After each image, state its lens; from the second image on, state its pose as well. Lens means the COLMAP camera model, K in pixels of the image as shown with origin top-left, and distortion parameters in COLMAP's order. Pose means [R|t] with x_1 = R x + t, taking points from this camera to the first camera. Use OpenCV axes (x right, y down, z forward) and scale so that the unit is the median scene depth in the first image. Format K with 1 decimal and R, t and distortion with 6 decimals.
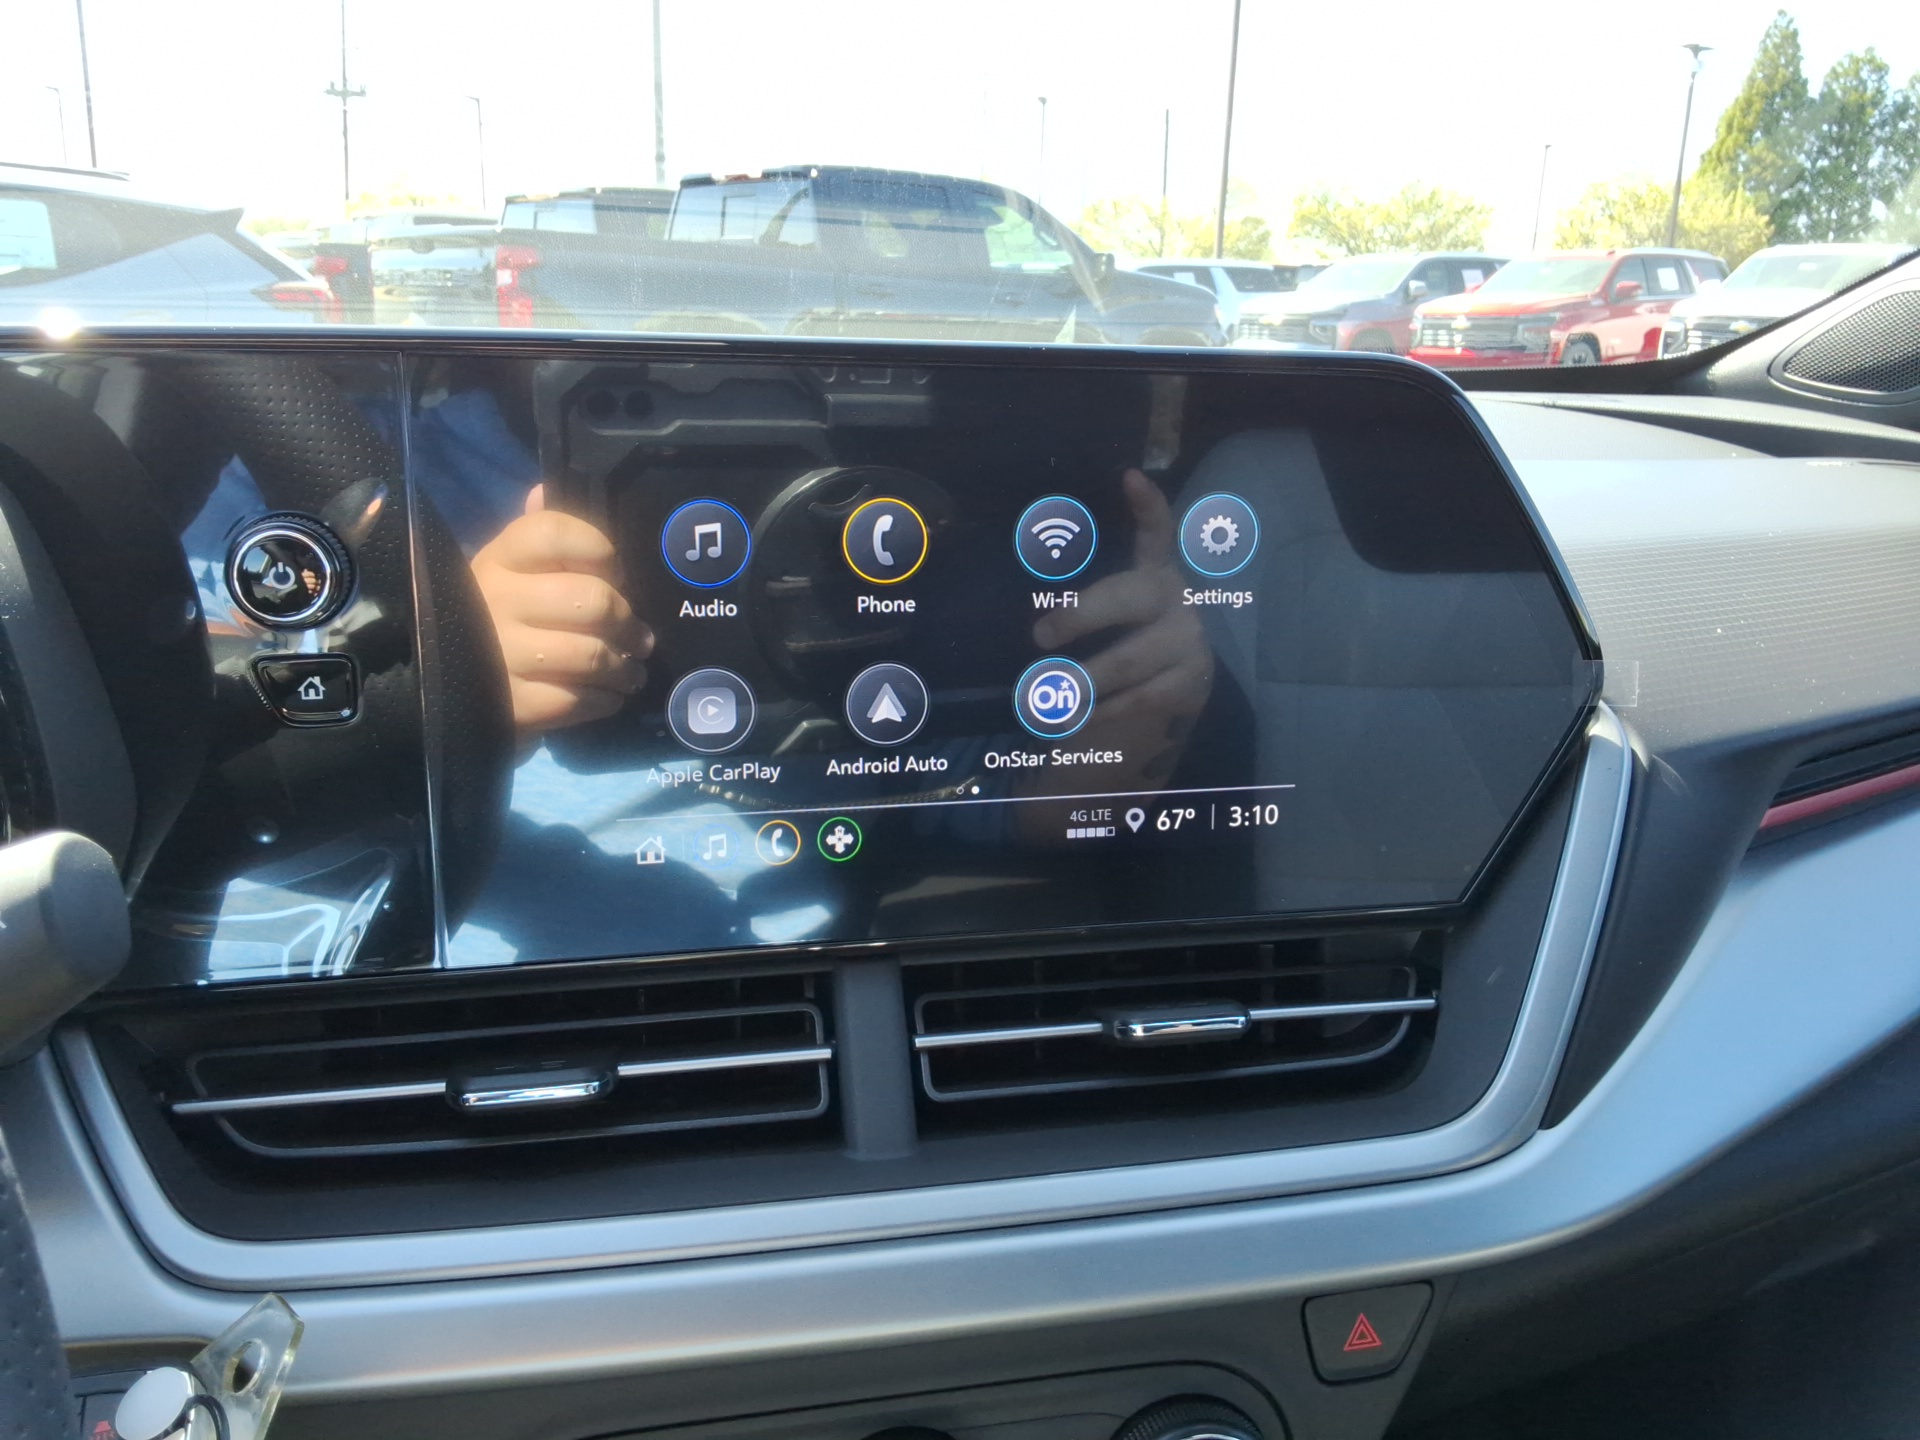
lens RADIAL K [[1534.8, 0, 972.9], [0, 1534.8, 707.2], [0, 0, 1]] dist [0.119269, -0.177112]
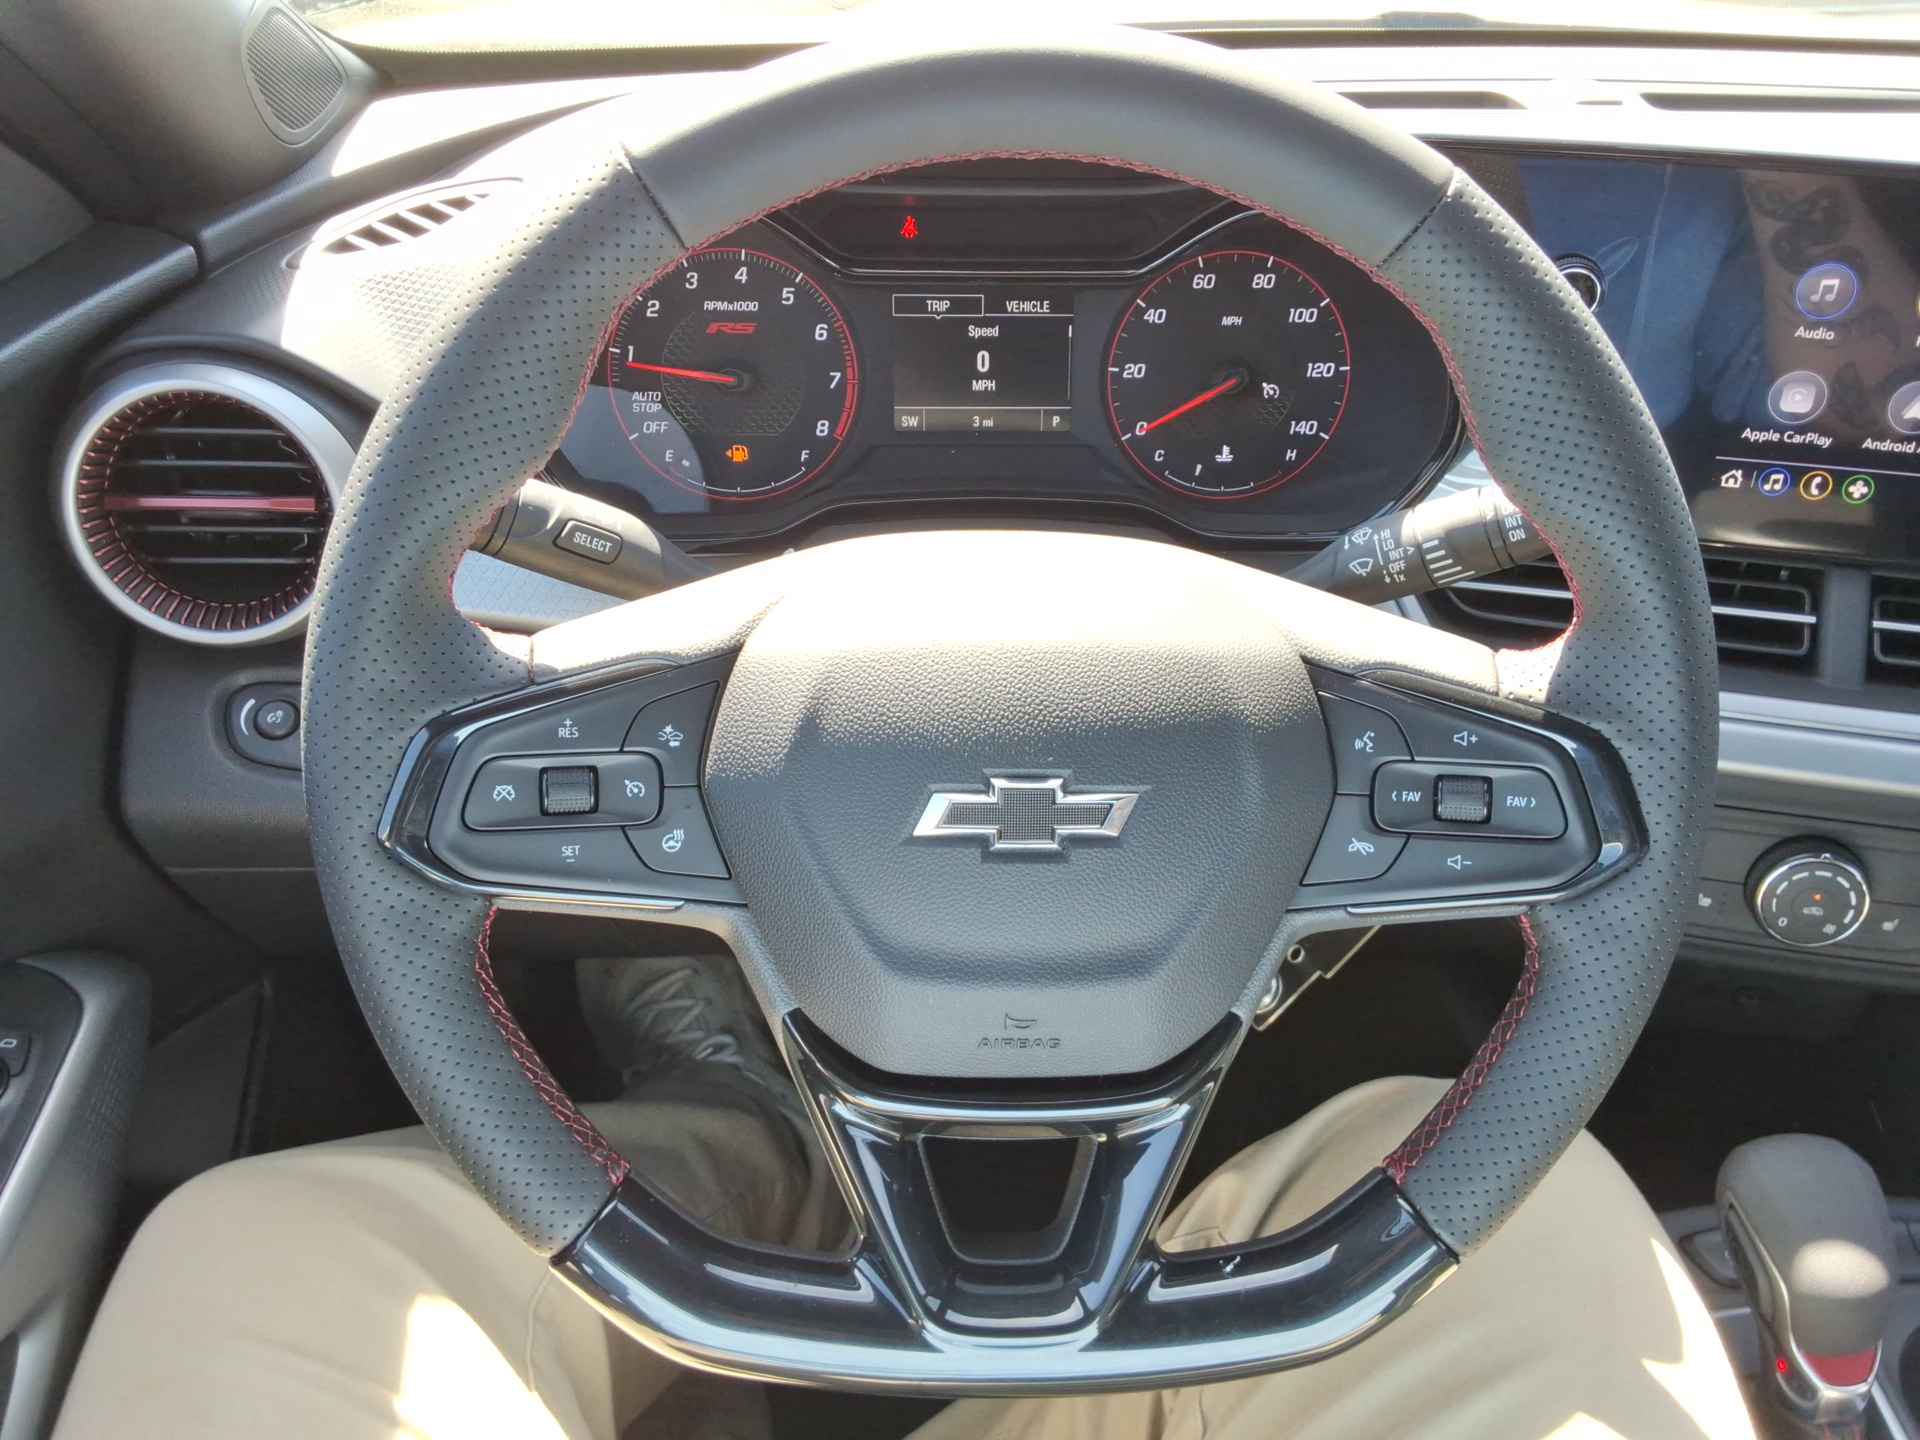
lens RADIAL K [[1534.8, 0, 976.9], [0, 1534.8, 695.7], [0, 0, 1]] dist [0.119269, -0.177112]
pose [[0.915065, 0.206180, -0.346619, -0.302481], [-0.094521, 0.945147, 0.312671, -0.124149], [0.392073, -0.253352, 0.884359, -0.777215]]
